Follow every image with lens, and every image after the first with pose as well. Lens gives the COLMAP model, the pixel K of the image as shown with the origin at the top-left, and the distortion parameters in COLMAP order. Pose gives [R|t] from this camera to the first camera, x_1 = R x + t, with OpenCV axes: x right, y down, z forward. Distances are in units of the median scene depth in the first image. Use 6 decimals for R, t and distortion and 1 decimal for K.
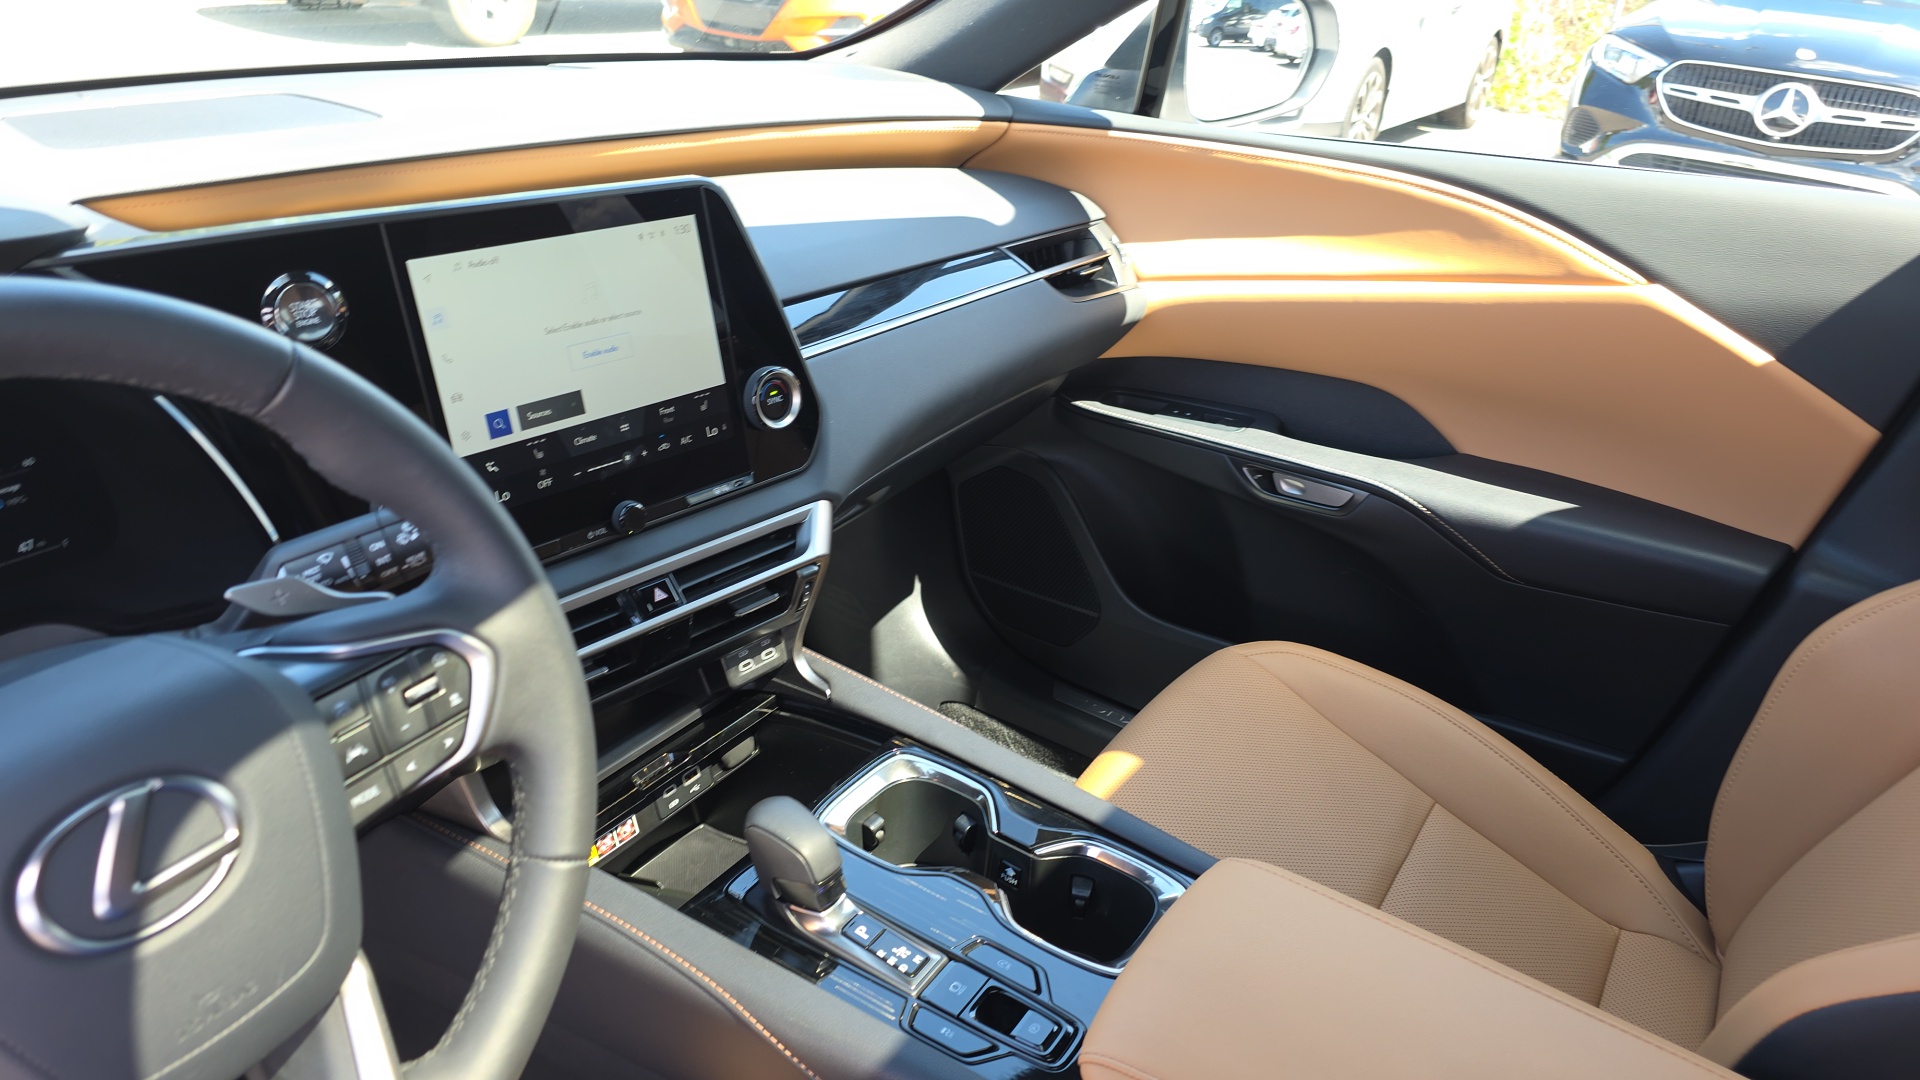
lens RADIAL K [[1298.9, 0, 947.5], [0, 1298.9, 527.9], [0, 0, 1]] dist [0.056666, -0.062045]
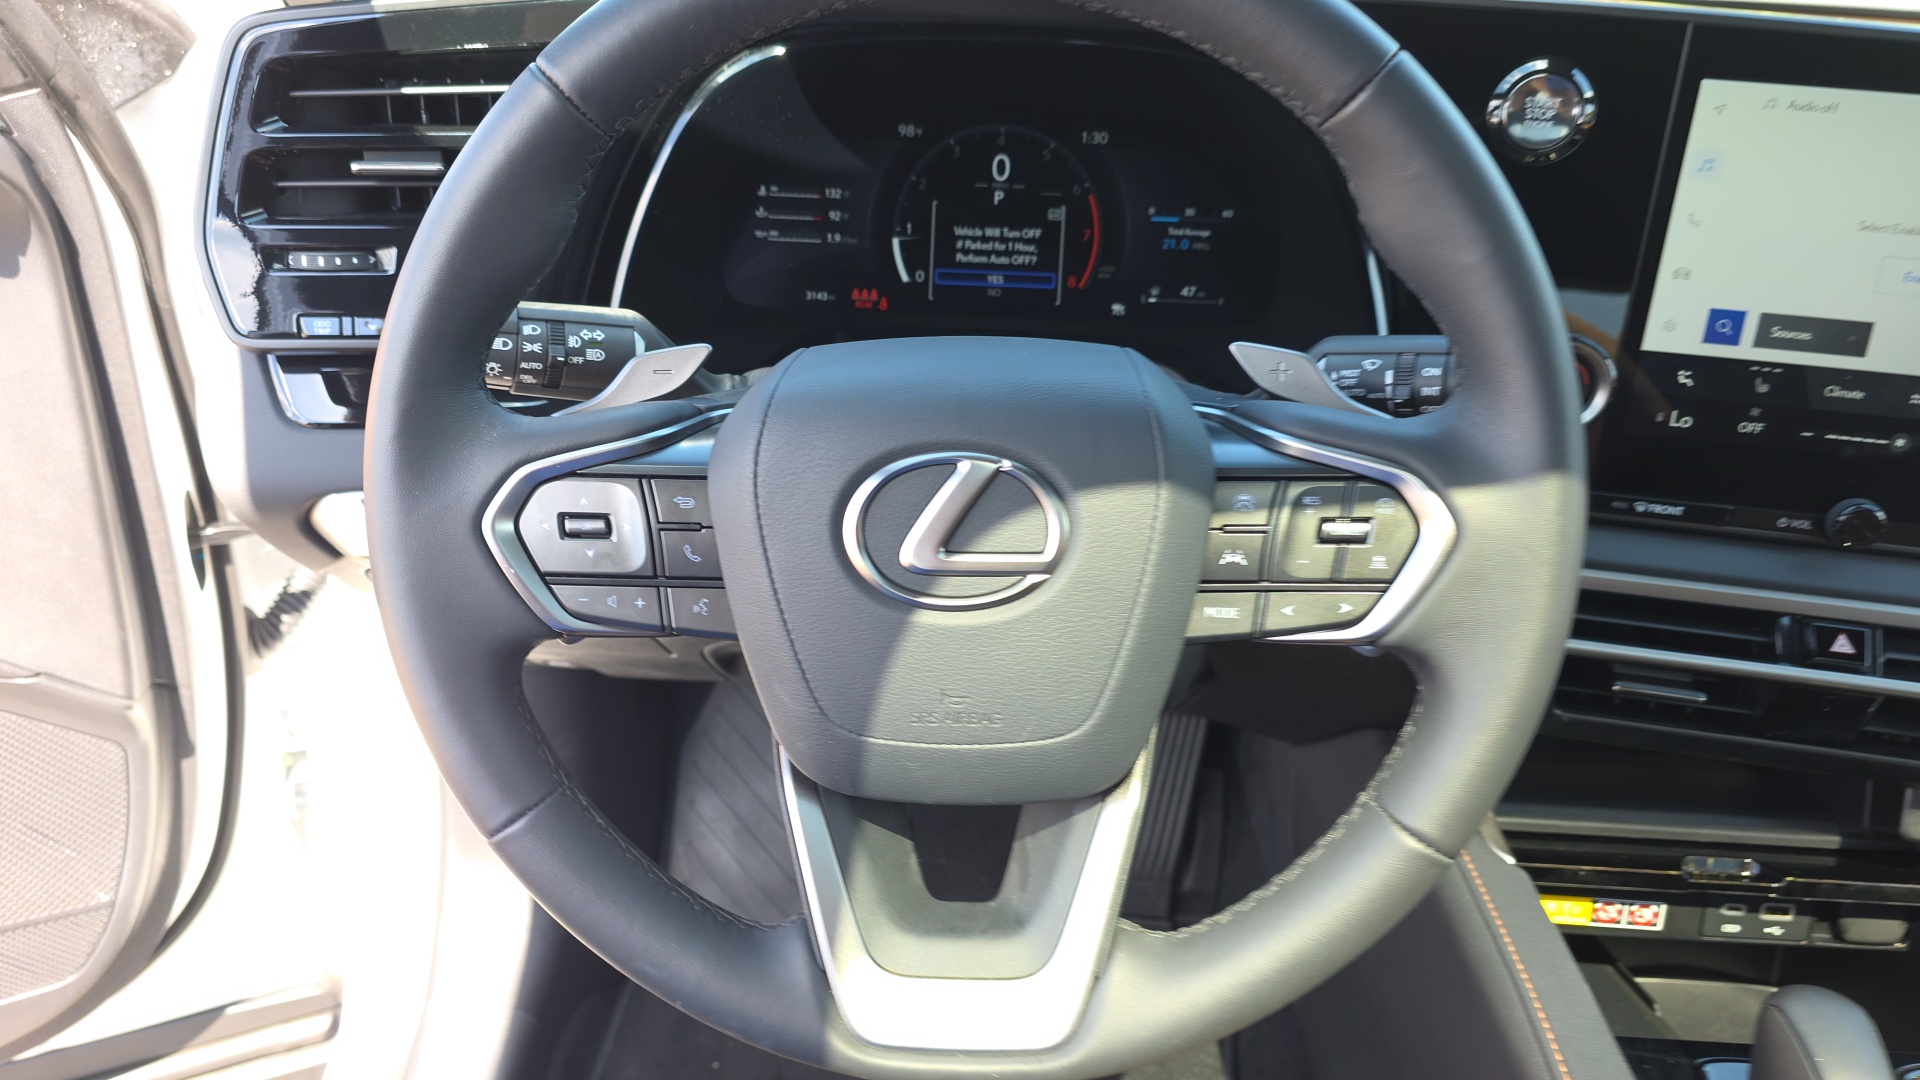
lens RADIAL K [[1310.0, 0, 932.9], [0, 1310.0, 533.5], [0, 0, 1]] dist [0.034013, -0.045960]
pose [[0.505014, 0.394831, -0.767509, 0.030752], [-0.378435, 0.900494, 0.214237, 0.023137], [0.775725, 0.182259, 0.604180, 0.155370]]
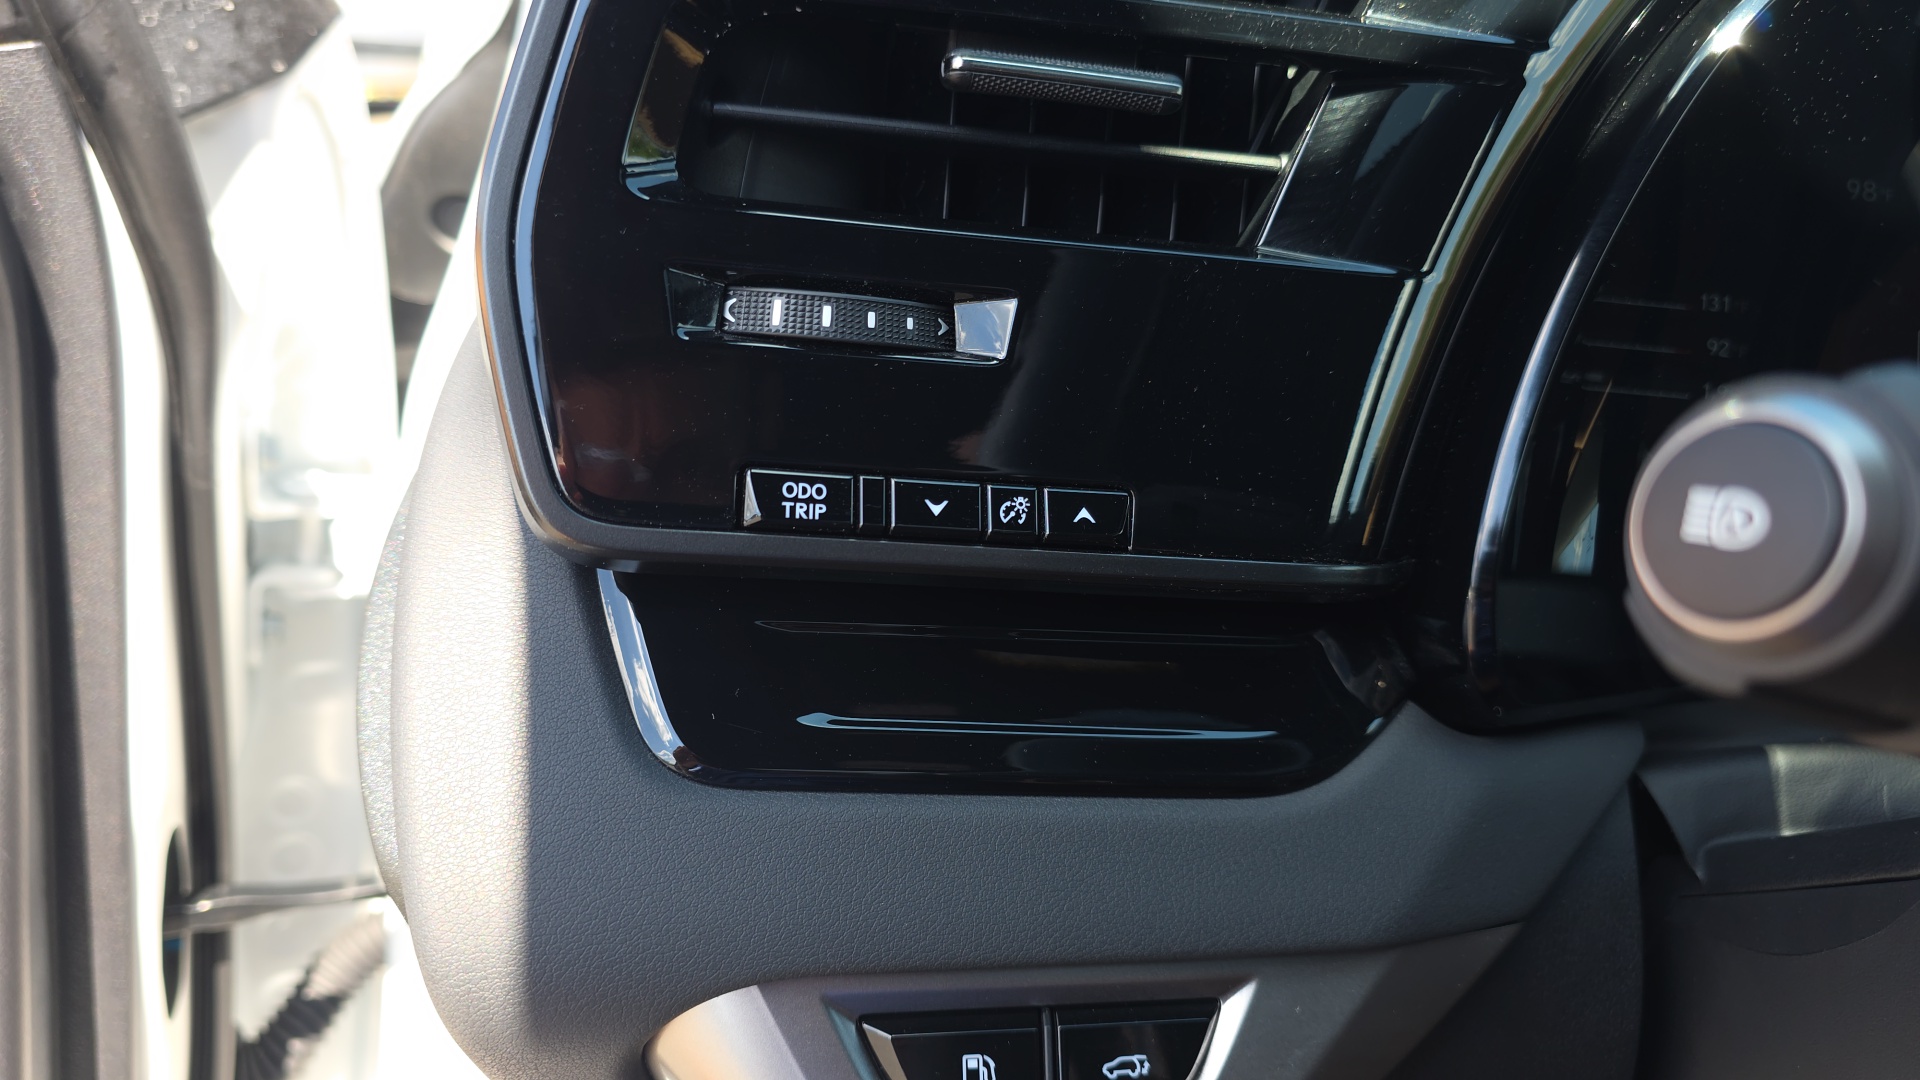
lens RADIAL K [[1336.4, 0, 960.0], [0, 1336.4, 540.0], [0, 0, 1]] dist [0.041578, -0.067605]
pose [[0.540868, 0.258931, -0.800260, -0.351649], [-0.424855, 0.905243, 0.005754, 0.144187], [0.725920, 0.336883, 0.599625, 0.173934]]
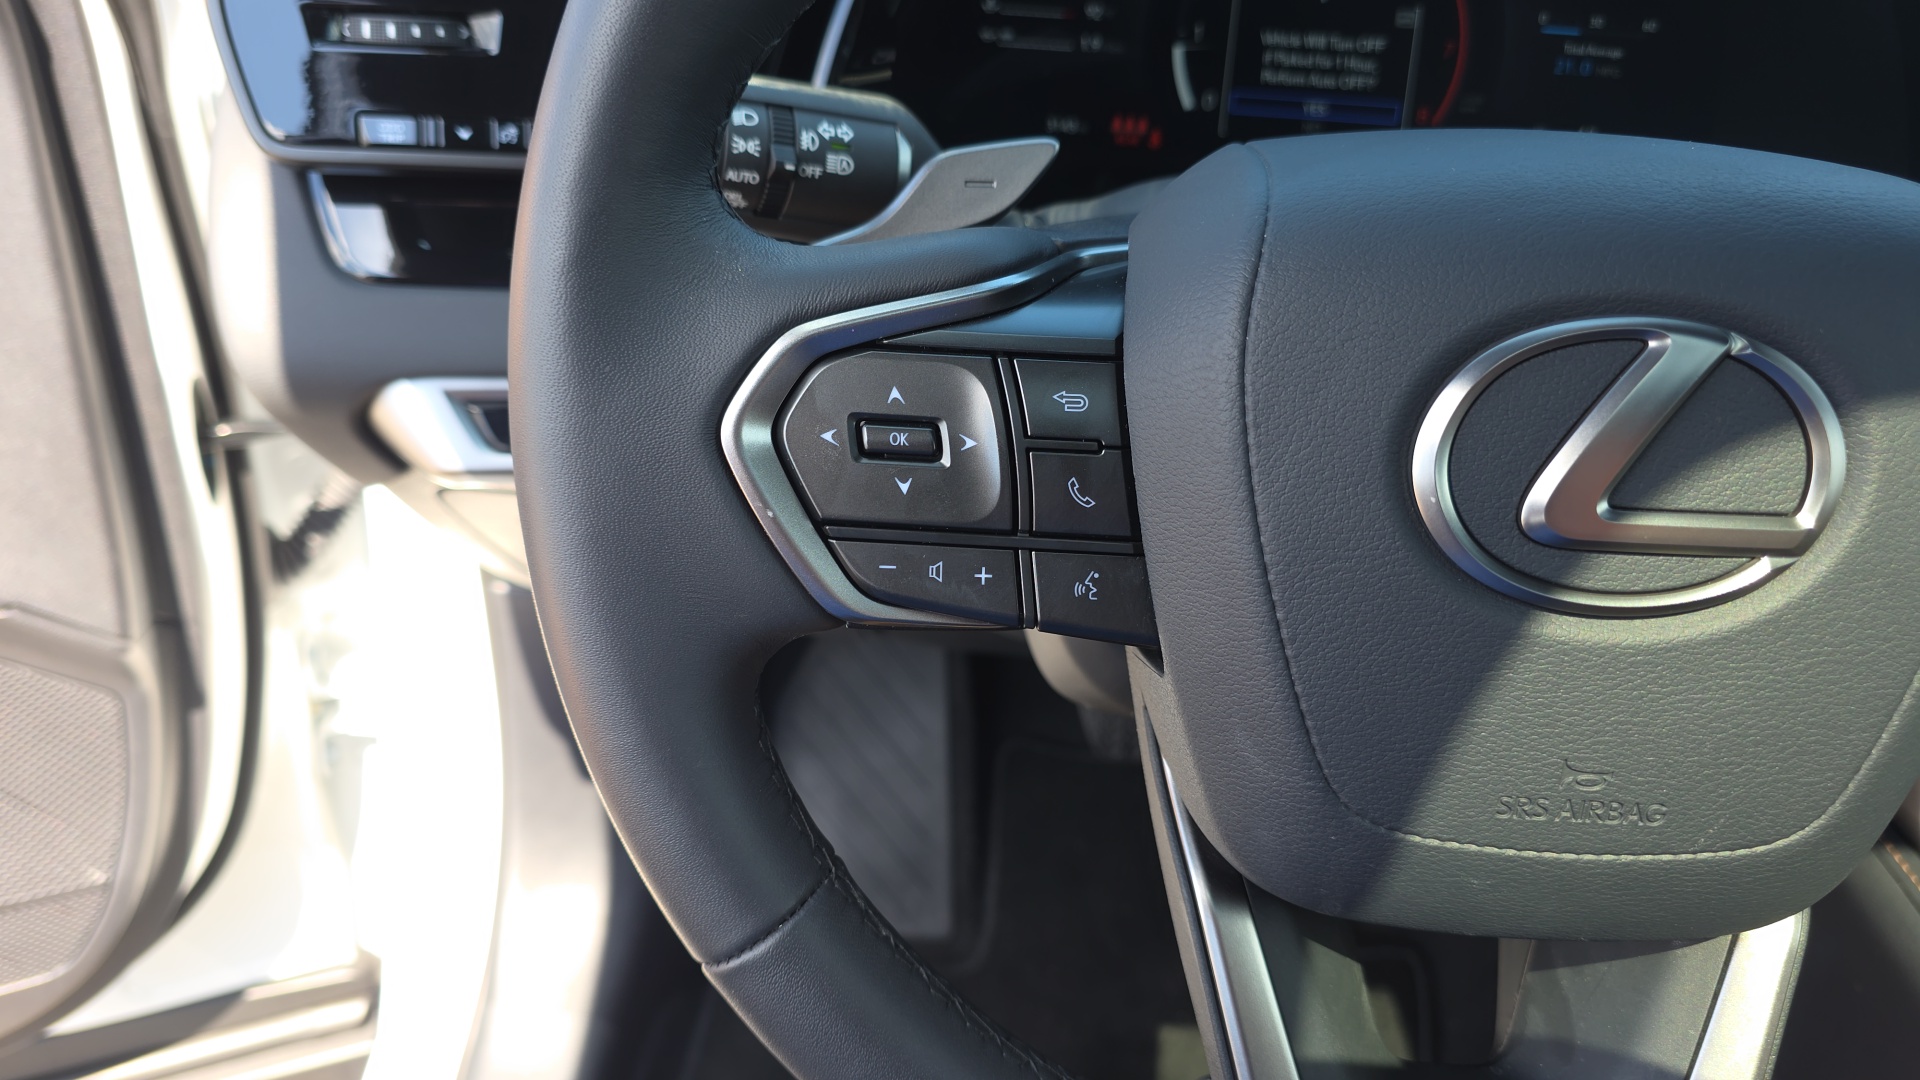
lens RADIAL K [[1349.7, 0, 955.8], [0, 1349.7, 552.8], [0, 0, 1]] dist [-0.022160, -0.003508]
pose [[0.495037, 0.464693, -0.734166, -0.128477], [-0.405735, 0.870813, 0.277604, 0.088208], [0.768322, 0.160452, 0.619626, 0.179113]]
